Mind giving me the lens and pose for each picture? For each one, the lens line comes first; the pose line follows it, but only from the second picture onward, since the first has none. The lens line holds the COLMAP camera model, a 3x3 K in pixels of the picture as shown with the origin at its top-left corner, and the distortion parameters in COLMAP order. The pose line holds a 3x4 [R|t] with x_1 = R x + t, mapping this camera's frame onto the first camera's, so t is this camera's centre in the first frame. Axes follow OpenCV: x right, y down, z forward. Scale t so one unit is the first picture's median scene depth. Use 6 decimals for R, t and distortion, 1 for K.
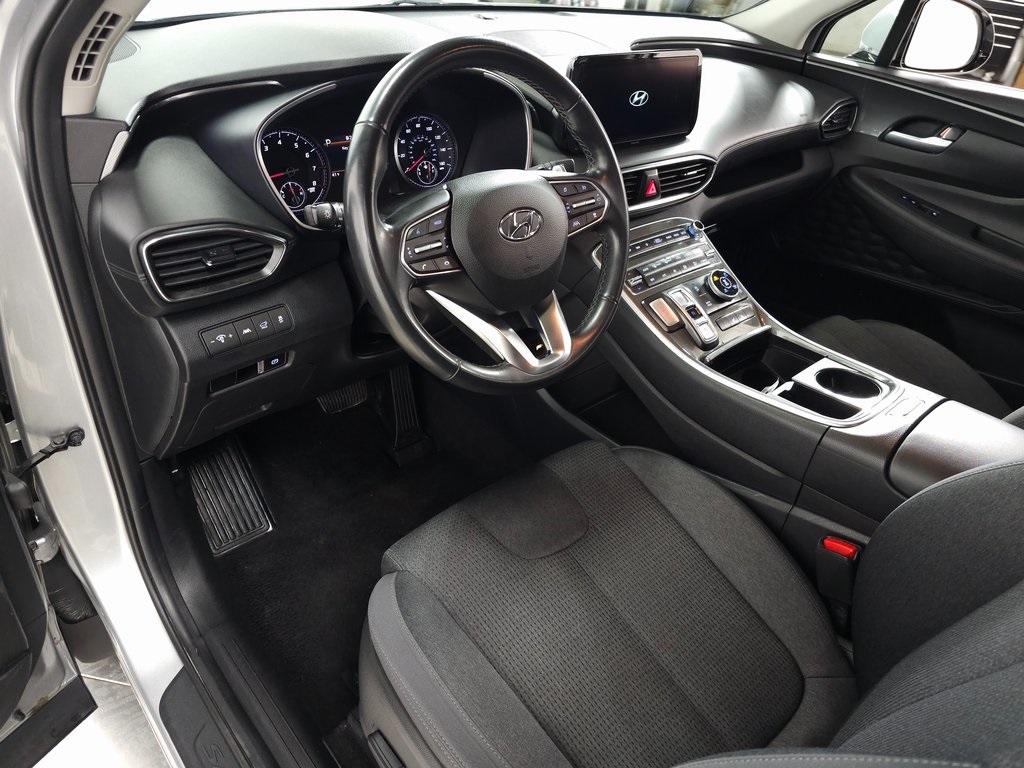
lens RADIAL K [[694.3, 0, 519.4], [0, 694.3, 379.2], [0, 0, 1]] dist [0.029450, -0.035101]
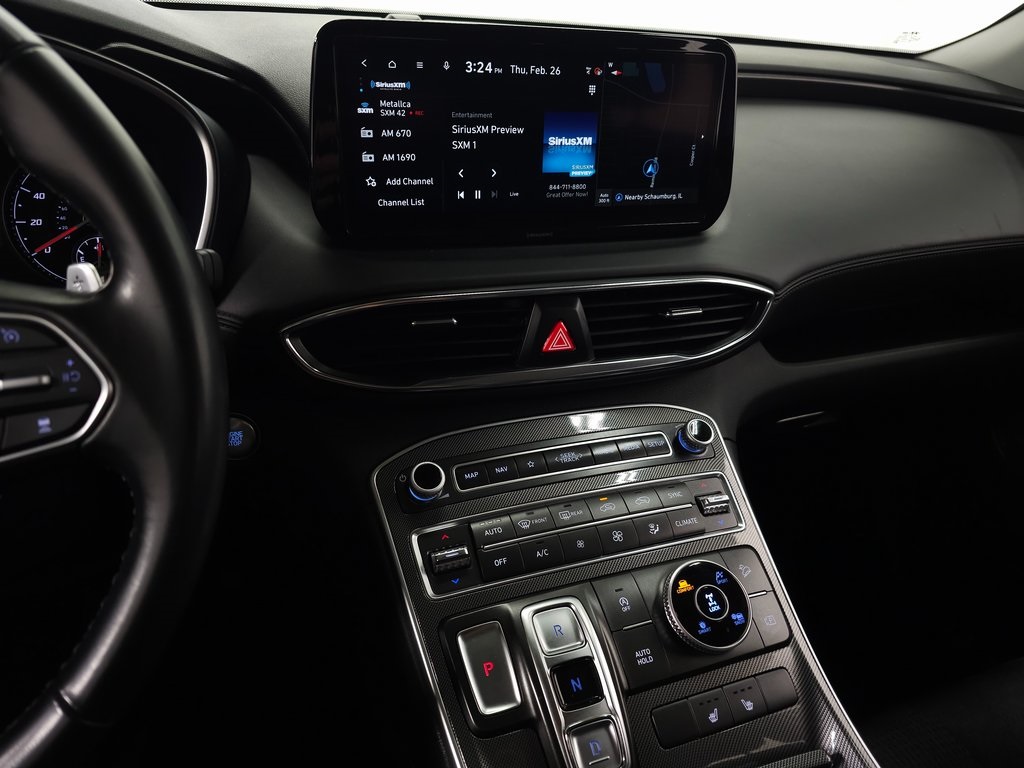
lens RADIAL K [[694.3, 0, 510.9], [0, 694.3, 375.2], [0, 0, 1]] dist [0.029450, -0.035101]
pose [[0.931076, 0.135273, -0.338820, 0.330004], [-0.179919, 0.978181, -0.103880, -0.216296], [0.317375, 0.157681, 0.935099, 0.636874]]
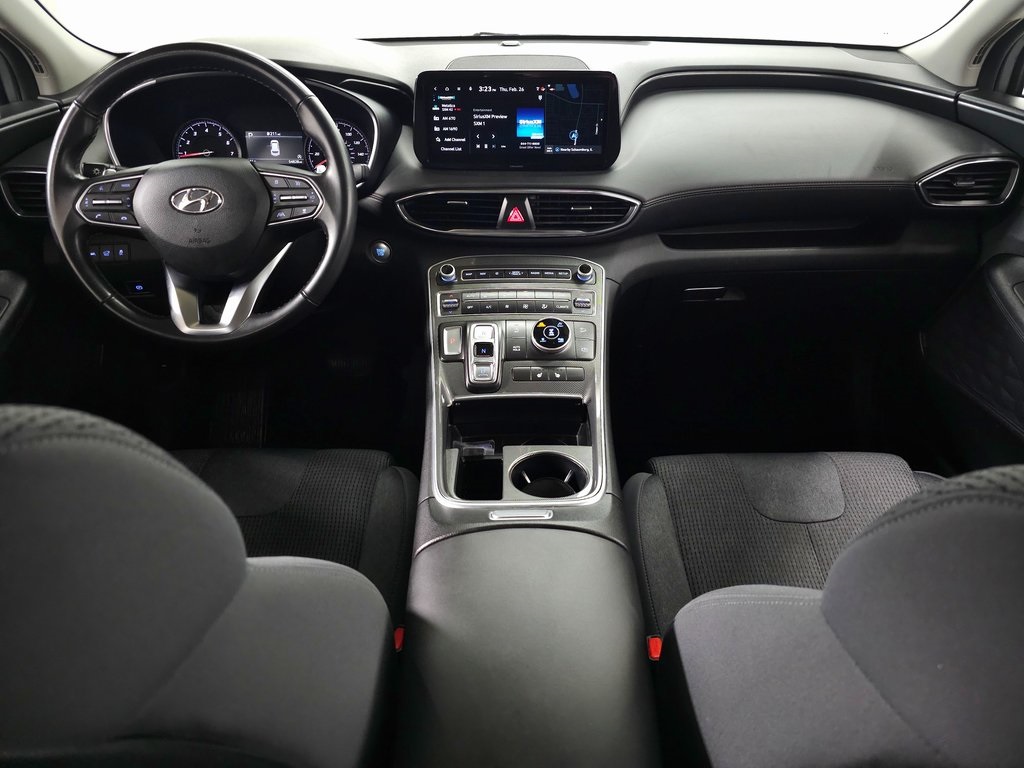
lens RADIAL K [[694.3, 0, 523.9], [0, 694.3, 383.4], [0, 0, 1]] dist [0.029450, -0.035101]
pose [[0.748699, 0.273787, -0.603730, 0.870600], [-0.311066, 0.949334, 0.044755, -0.114931], [0.585395, 0.154292, 0.795931, 0.328964]]
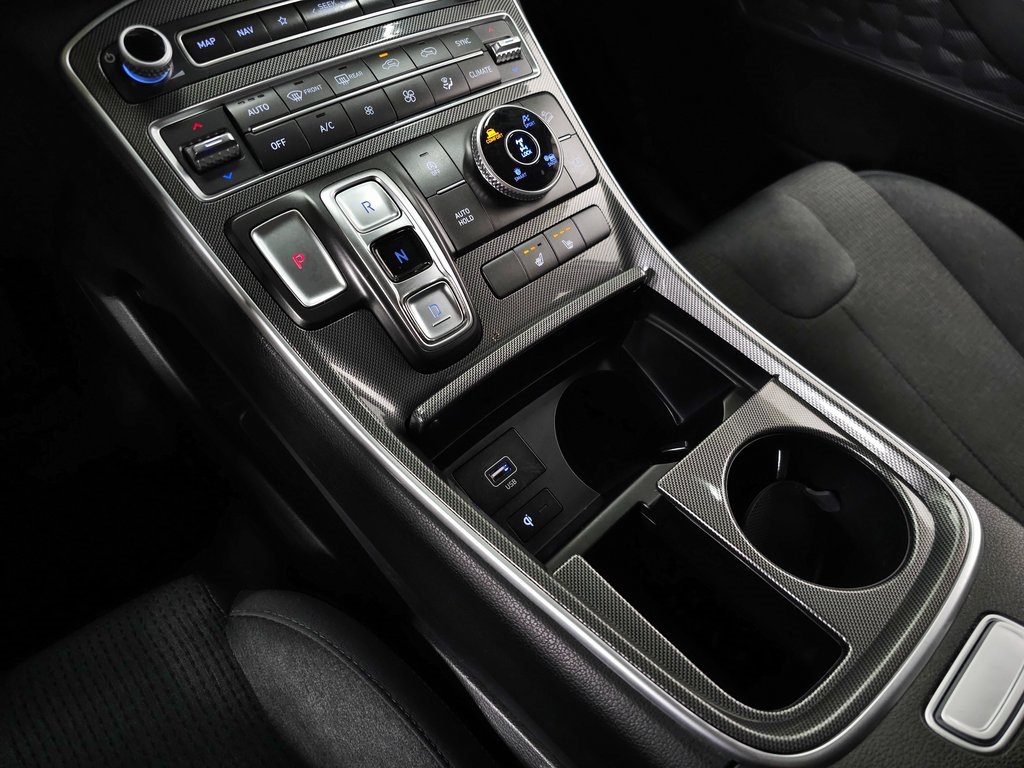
lens RADIAL K [[694.3, 0, 506.9], [0, 694.3, 383.2], [0, 0, 1]] dist [0.029450, -0.035101]
pose [[0.999723, 0.003453, 0.023279, 0.302005], [-0.010582, 0.949501, 0.313587, -0.146484], [-0.021020, -0.313747, 0.949274, 0.680453]]
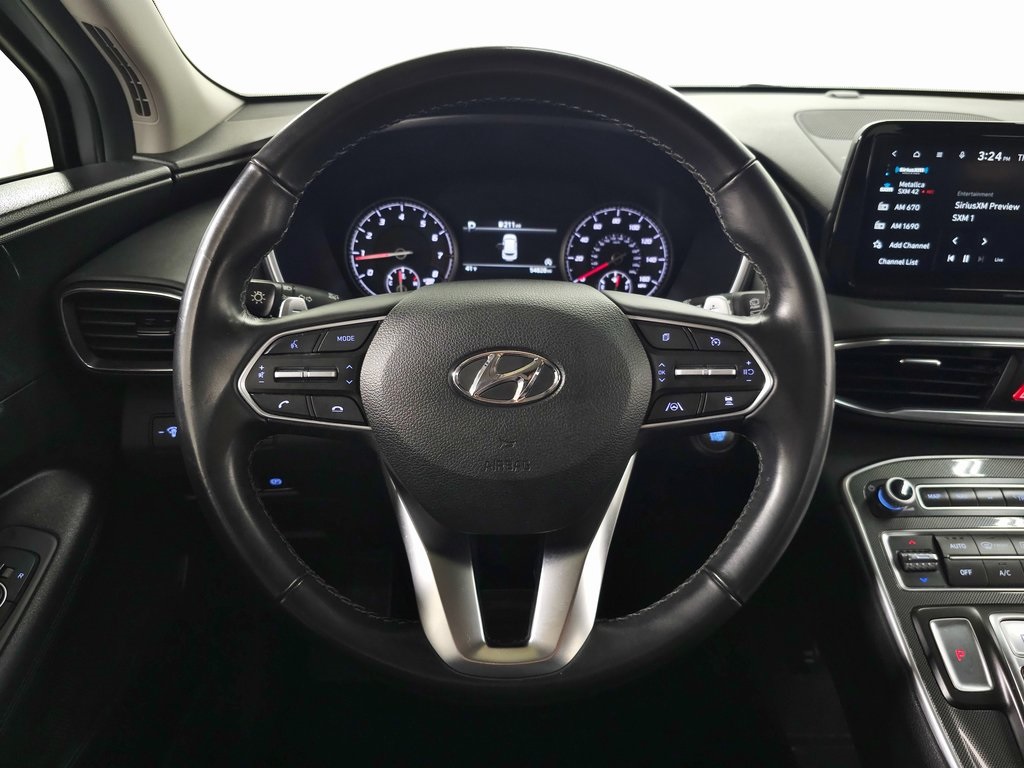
lens RADIAL K [[694.3, 0, 512.0], [0, 694.3, 372.2], [0, 0, 1]] dist [0.029450, -0.035101]
pose [[0.736555, 0.218910, -0.639972, 0.246374], [-0.334200, 0.940397, -0.062963, -0.143897], [0.588045, 0.260255, 0.765814, 0.445665]]
